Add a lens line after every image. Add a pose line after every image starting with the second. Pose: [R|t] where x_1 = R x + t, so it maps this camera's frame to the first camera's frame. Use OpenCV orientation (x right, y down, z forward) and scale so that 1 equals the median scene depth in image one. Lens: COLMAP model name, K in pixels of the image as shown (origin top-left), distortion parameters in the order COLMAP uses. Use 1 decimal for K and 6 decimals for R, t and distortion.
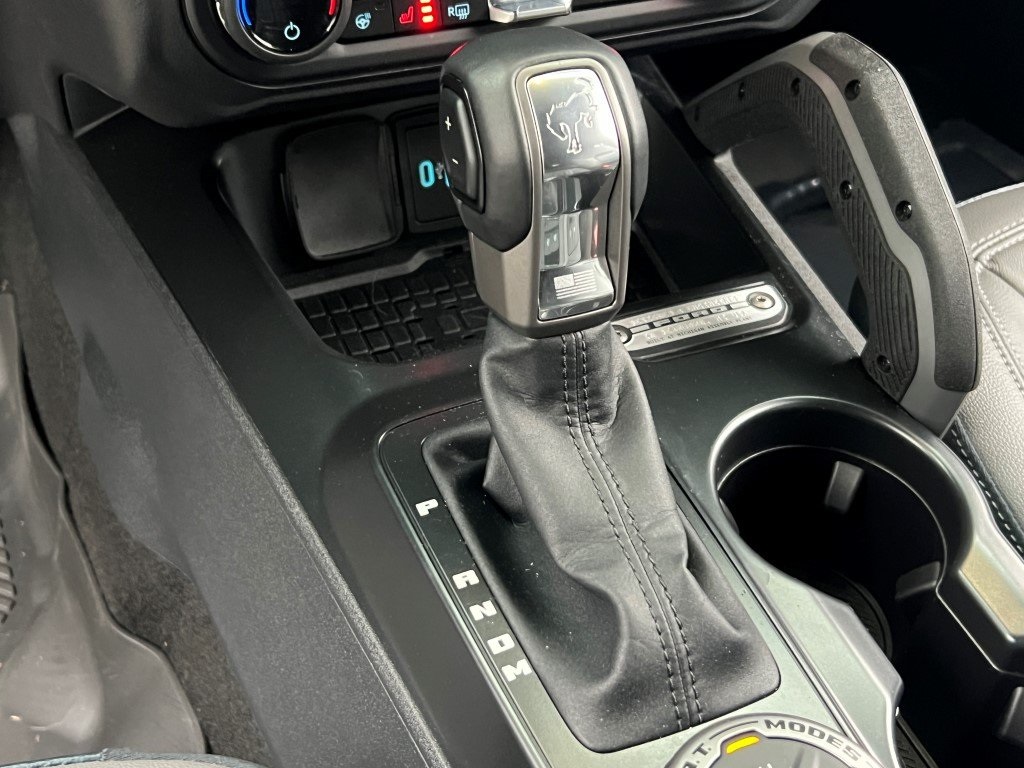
lens RADIAL K [[1295.0, 0, 512.0], [0, 1295.0, 384.0], [0, 0, 1]] dist [0.182016, -0.482131]
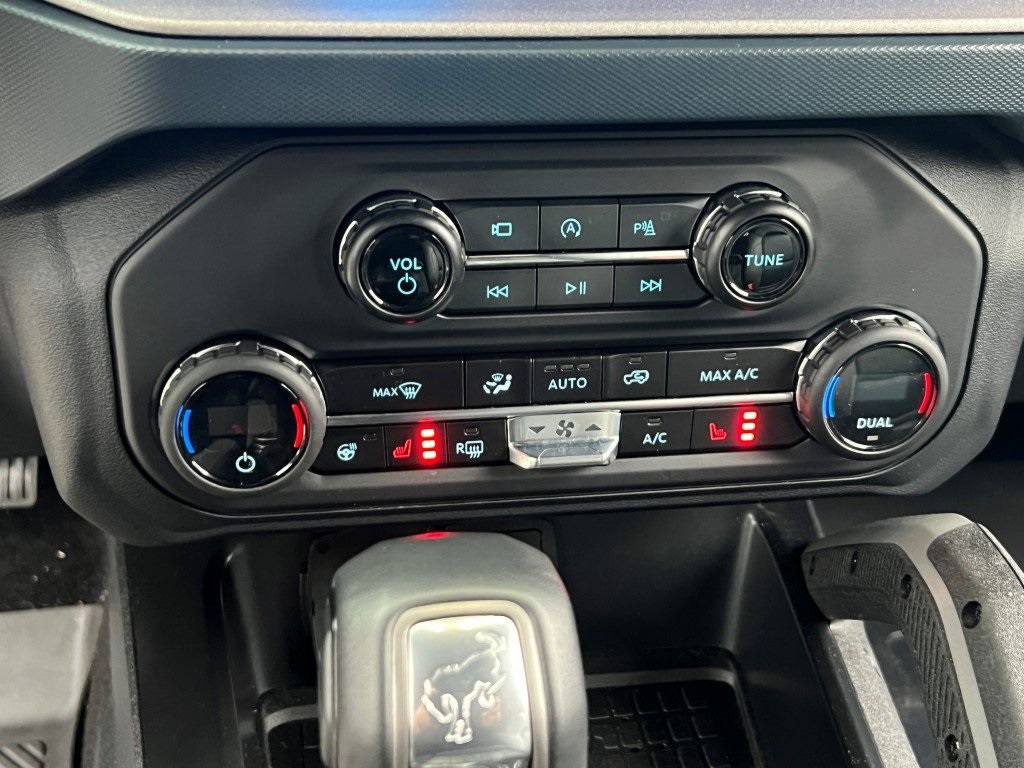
lens RADIAL K [[1295.0, 0, 512.0], [0, 1295.0, 384.0], [0, 0, 1]] dist [0.182016, -0.482131]
pose [[0.970794, 0.117090, -0.209403, 0.151152], [-0.156243, 0.970908, -0.181452, -0.179568], [0.182065, 0.208870, 0.960846, 0.210746]]
